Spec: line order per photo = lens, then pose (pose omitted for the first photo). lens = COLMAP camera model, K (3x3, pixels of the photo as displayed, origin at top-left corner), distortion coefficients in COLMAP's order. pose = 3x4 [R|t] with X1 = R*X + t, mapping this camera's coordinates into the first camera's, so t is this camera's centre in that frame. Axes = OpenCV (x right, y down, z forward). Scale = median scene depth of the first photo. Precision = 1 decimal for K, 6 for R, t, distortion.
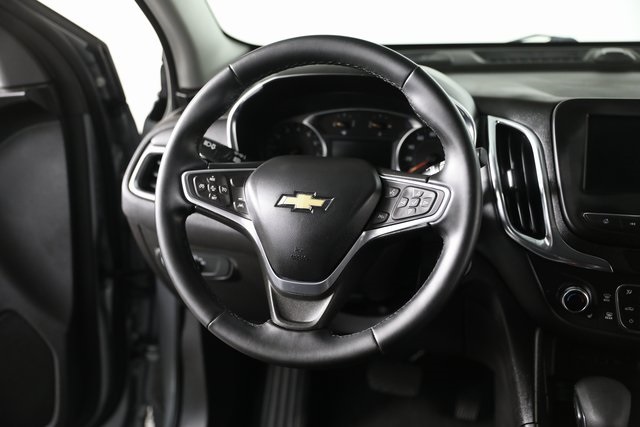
lens RADIAL K [[624.9, 0, 320.0], [0, 624.9, 213.5], [0, 0, 1]] dist [-0.016638, 0.003624]
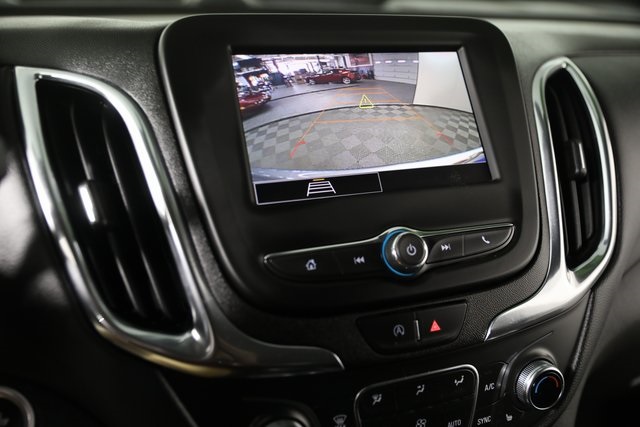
lens RADIAL K [[595.0, 0, 320.0], [0, 595.0, 213.5], [0, 0, 1]] dist [-0.027711, 0.006867]
pose [[0.796883, -0.163796, 0.581505, 0.192262], [0.164274, 0.985025, 0.052341, -0.043495], [-0.581370, 0.053816, 0.811858, 0.574185]]
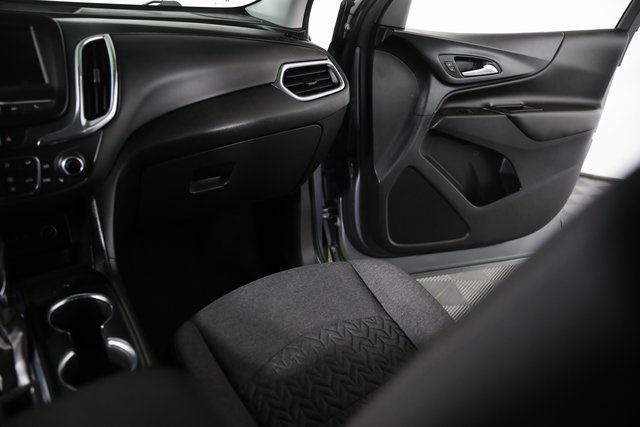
lens RADIAL K [[430.6, 0, 320.0], [0, 430.6, 213.5], [0, 0, 1]] dist [-0.119472, 0.085961]
pose [[0.573318, -0.290452, 0.766123, 0.204502], [0.224980, 0.954922, 0.193669, 0.182030], [-0.787839, 0.061328, 0.612820, -0.014428]]
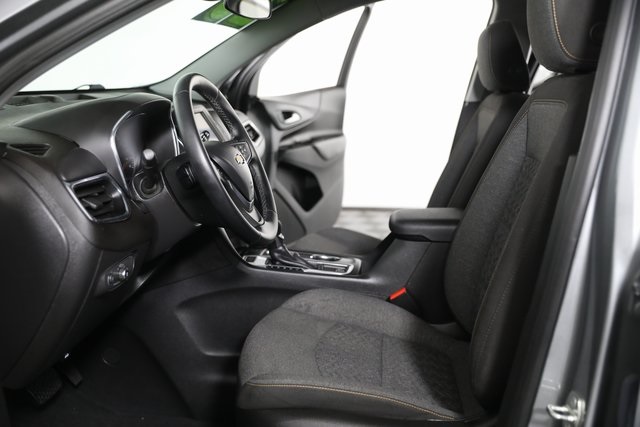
lens RADIAL K [[624.9, 0, 320.0], [0, 624.9, 213.5], [0, 0, 1]] dist [-0.016638, 0.003624]
pose [[-0.195787, -0.182877, 0.963444, -1.559251], [0.325165, 0.914770, 0.239717, -0.193786], [-0.925168, 0.360211, -0.119635, 0.916251]]
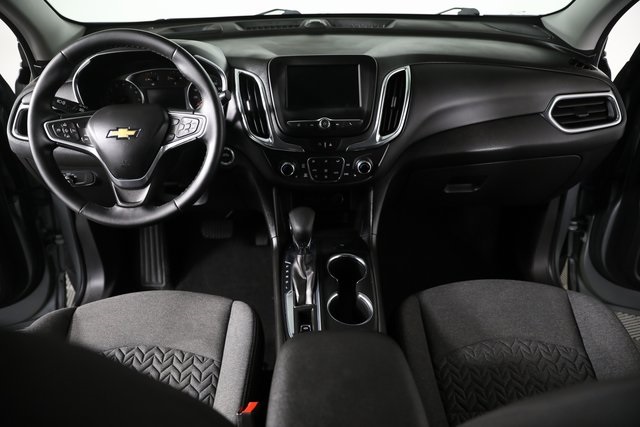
lens RADIAL K [[430.6, 0, 320.0], [0, 430.6, 213.5], [0, 0, 1]] dist [-0.119472, 0.085961]
pose [[0.948588, -0.155143, 0.275883, 0.115143], [0.093892, 0.970326, 0.222828, -0.009299], [-0.302267, -0.185469, 0.935006, -0.237360]]
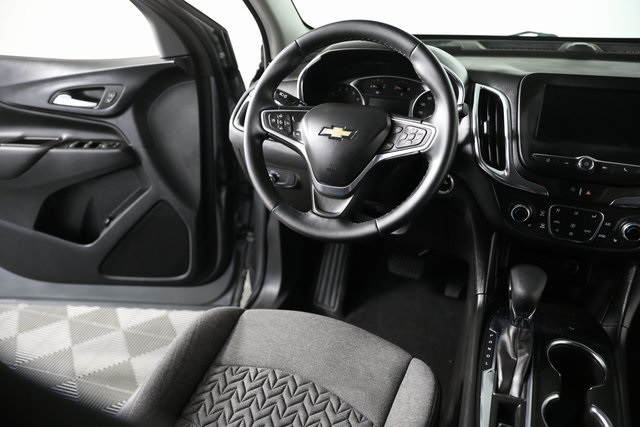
lens RADIAL K [[430.6, 0, 320.0], [0, 430.6, 213.5], [0, 0, 1]] dist [-0.119472, 0.085961]
pose [[0.987855, 0.075740, -0.135667, 0.074443], [-0.058920, 0.990535, 0.123969, 0.041337], [0.143772, -0.114470, 0.982968, -0.030223]]
